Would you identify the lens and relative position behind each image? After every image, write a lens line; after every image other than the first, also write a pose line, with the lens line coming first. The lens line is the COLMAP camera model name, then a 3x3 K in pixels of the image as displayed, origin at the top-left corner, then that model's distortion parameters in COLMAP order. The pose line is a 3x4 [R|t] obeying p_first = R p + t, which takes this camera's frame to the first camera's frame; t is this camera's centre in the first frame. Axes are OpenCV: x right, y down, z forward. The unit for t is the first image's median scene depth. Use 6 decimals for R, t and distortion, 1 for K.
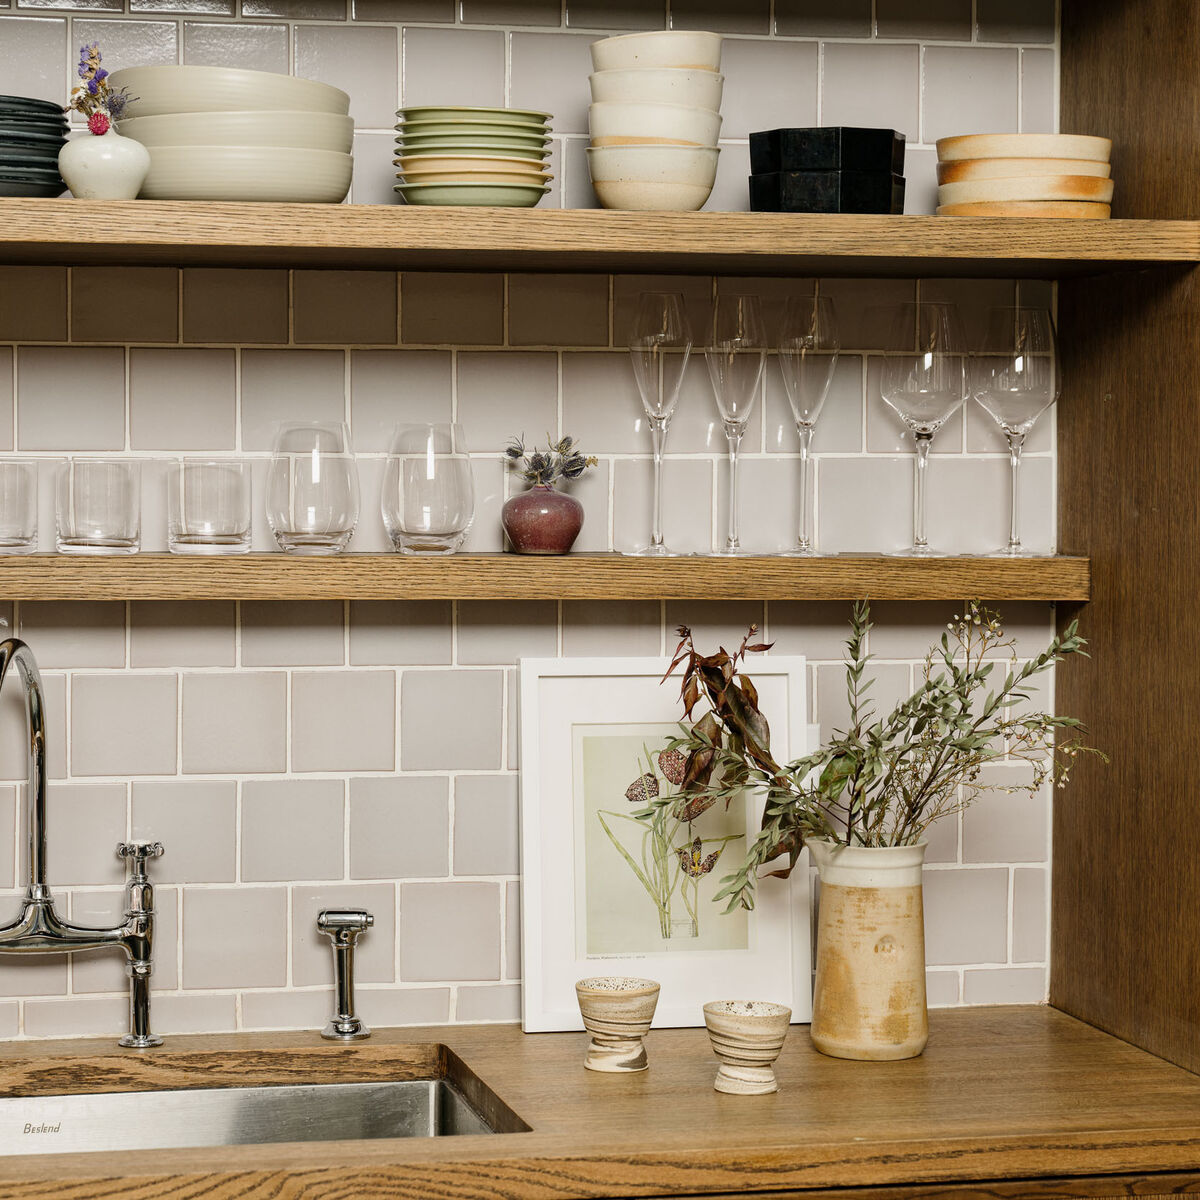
lens RADIAL K [[3136.2, 0, 580.9], [0, 3136.2, 619.7], [0, 0, 1]] dist [-0.010700, 0.000000]
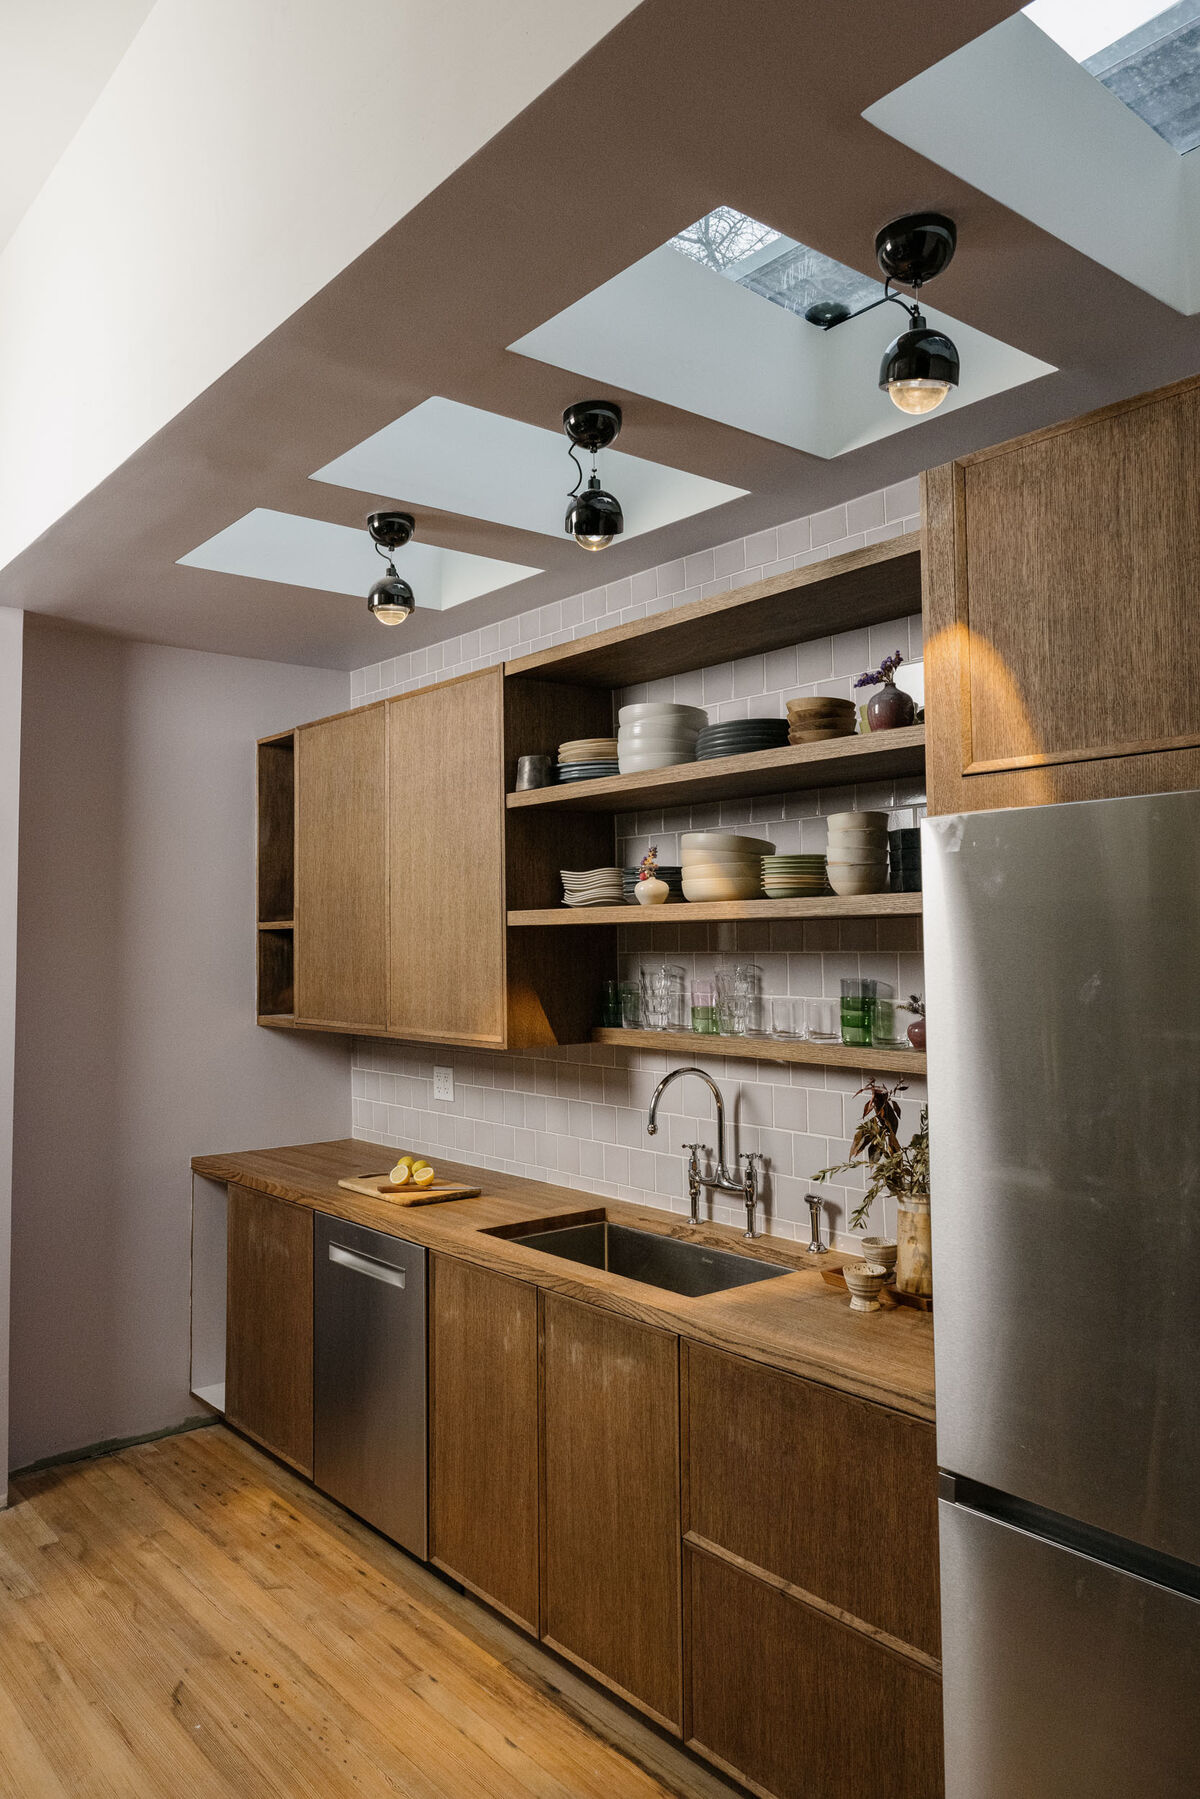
lens RADIAL K [[1260.1, 0, 599.7], [0, 1260.1, 866.7], [0, 0, 1]] dist [-0.001616, -0.001158]
pose [[0.443450, -0.061576, -0.894181, 0.719457], [-0.035340, 0.995660, -0.086091, -0.065215], [0.895602, 0.069777, 0.439349, 0.442713]]
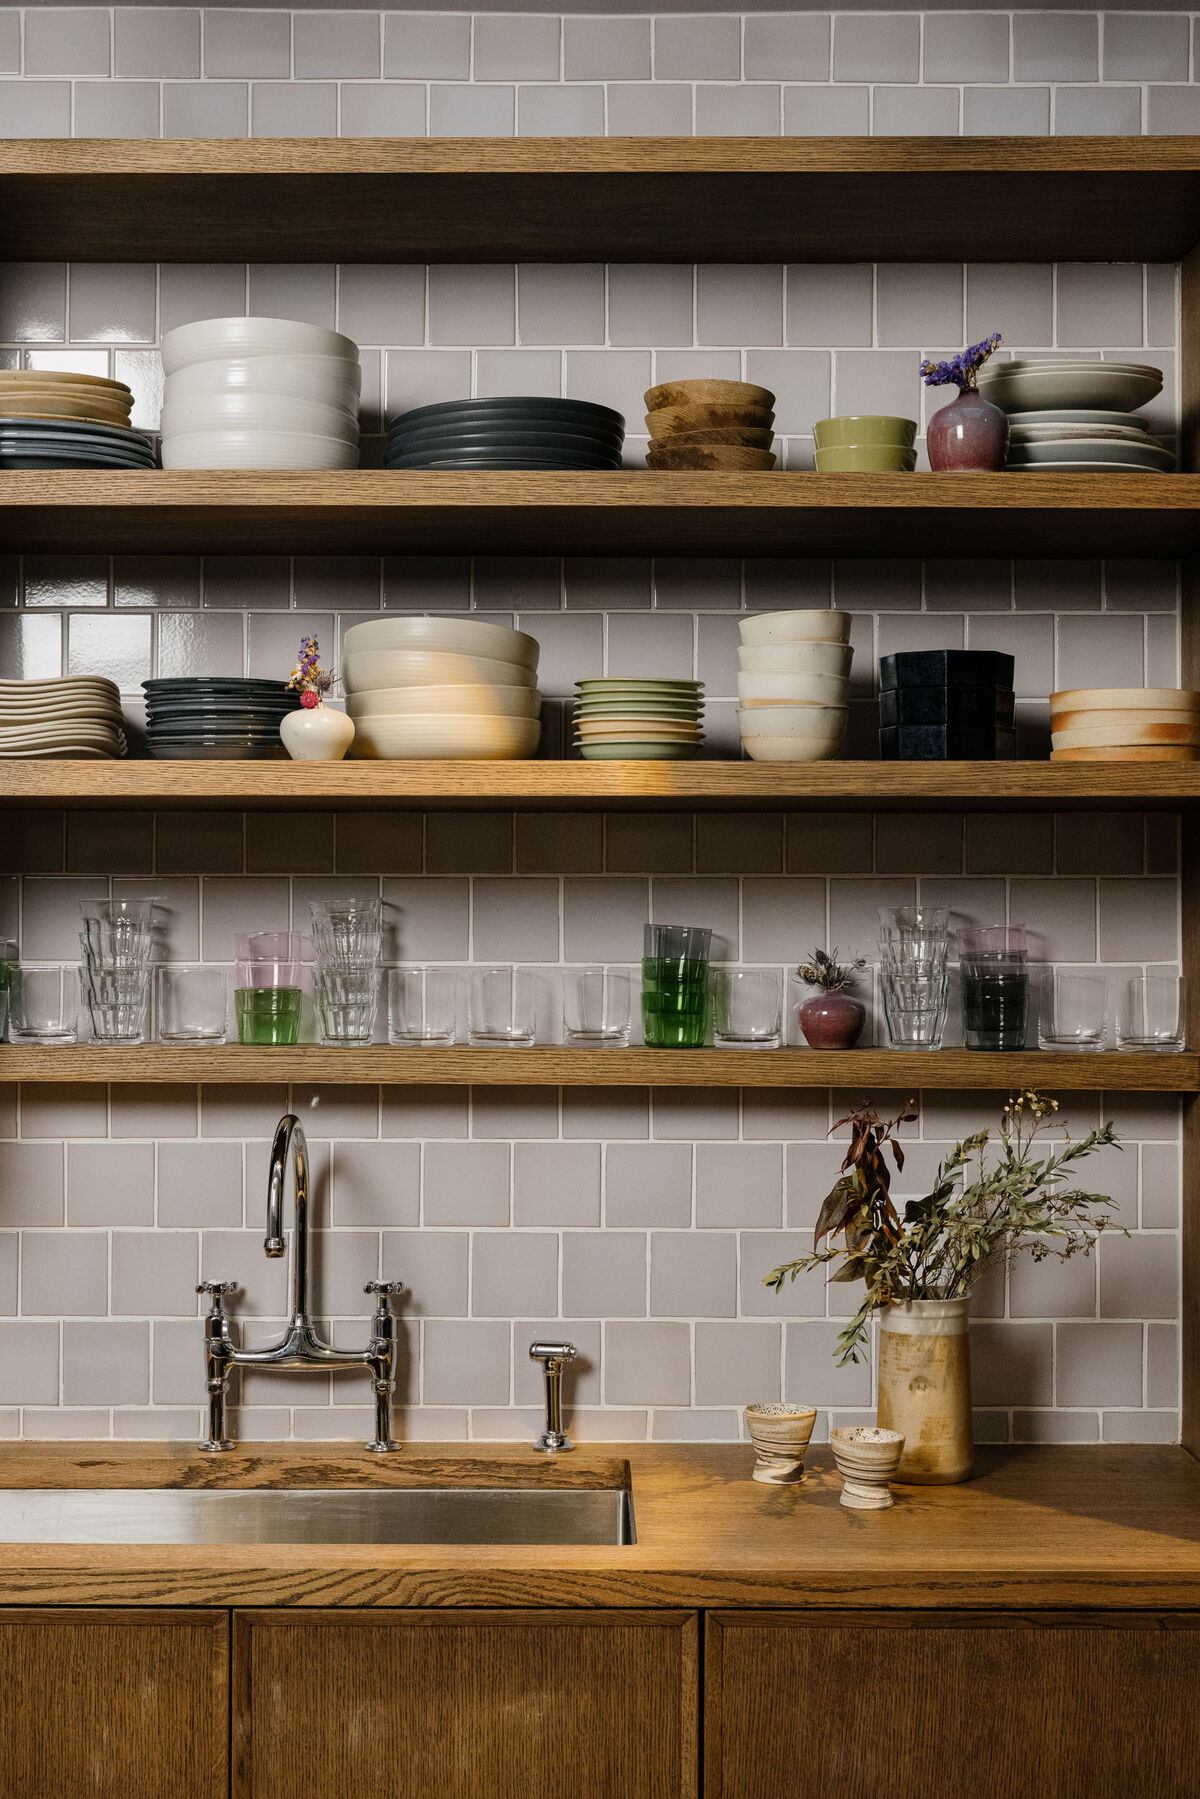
lens RADIAL K [[2481.0, 0, 601.6], [0, 2481.0, 917.0], [0, 0, 1]] dist [-0.009431, 0.000000]
pose [[0.975569, -0.003712, -0.219661, 0.156118], [-0.010358, 0.997968, -0.062867, -0.011003], [0.219448, 0.063606, 0.973548, 0.070420]]
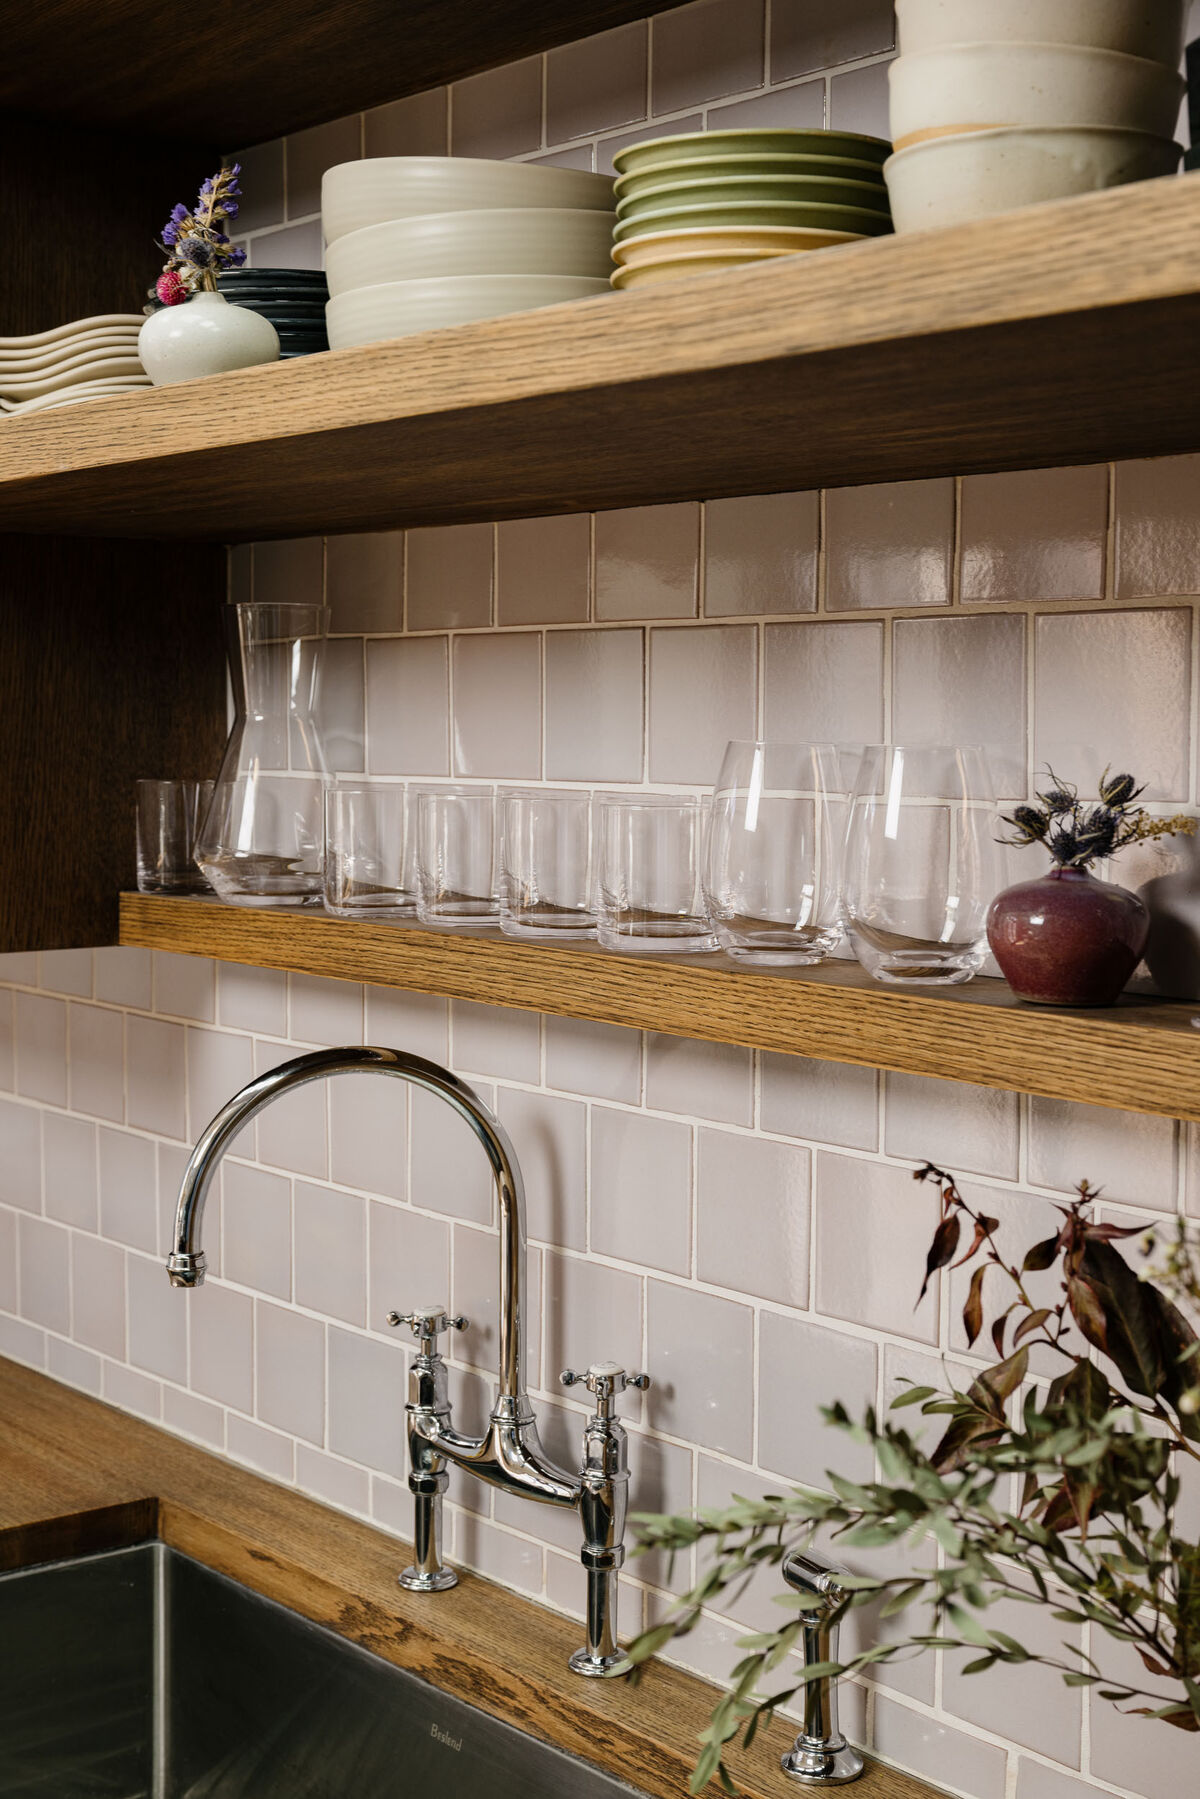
lens RADIAL K [[2406.6, 0, 646.9], [0, 2406.6, 904.2], [0, 0, 1]] dist [-0.005874, 0.000000]
pose [[0.461632, 0.066561, -0.884571, 0.313516], [-0.057159, 0.997341, 0.045217, -0.052080], [0.885228, 0.029688, 0.464209, 0.773793]]
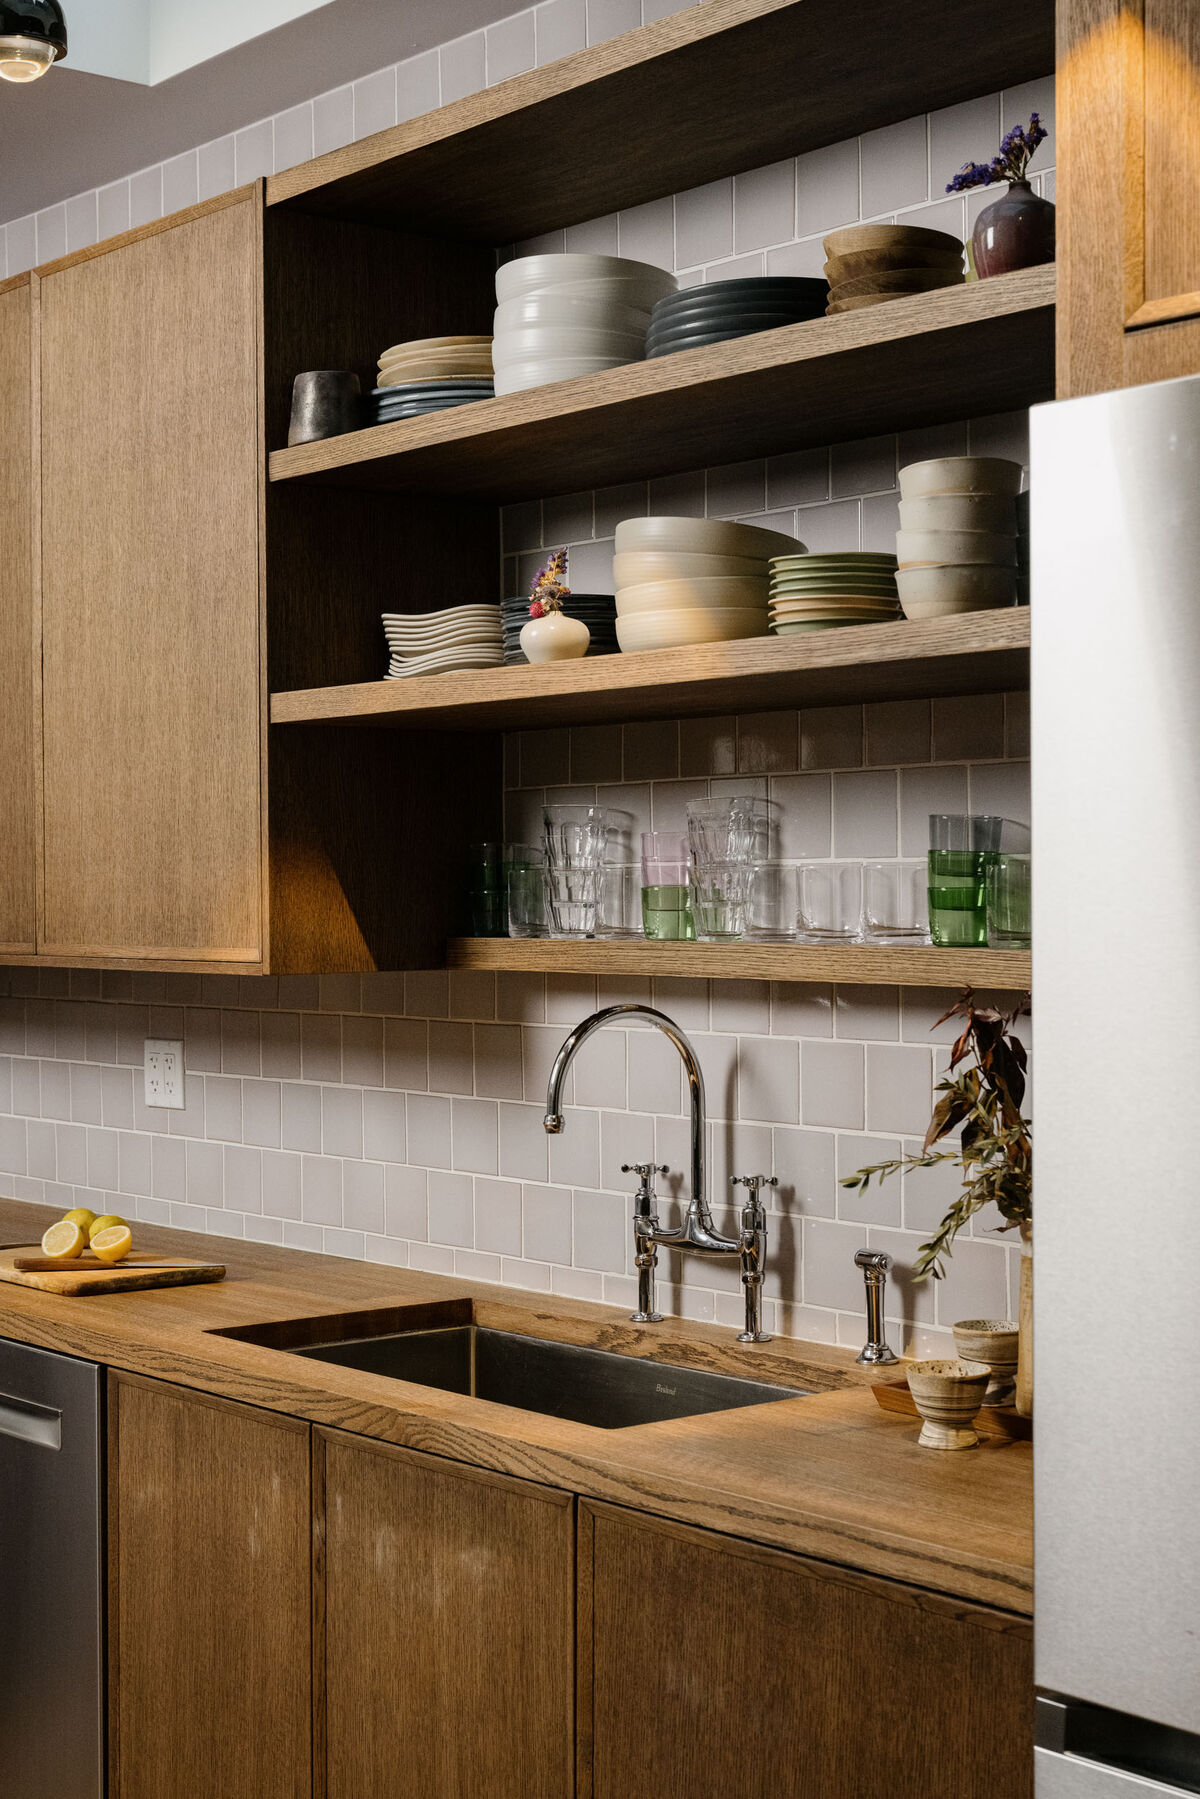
lens RADIAL K [[2587.2, 0, 640.0], [0, 2587.2, 909.3], [0, 0, 1]] dist [-0.008558, 0.000000]
pose [[0.467327, -0.002328, -0.884081, 0.746112], [-0.041572, 0.998832, -0.024605, -0.006817], [0.883106, 0.048252, 0.466685, 0.484483]]
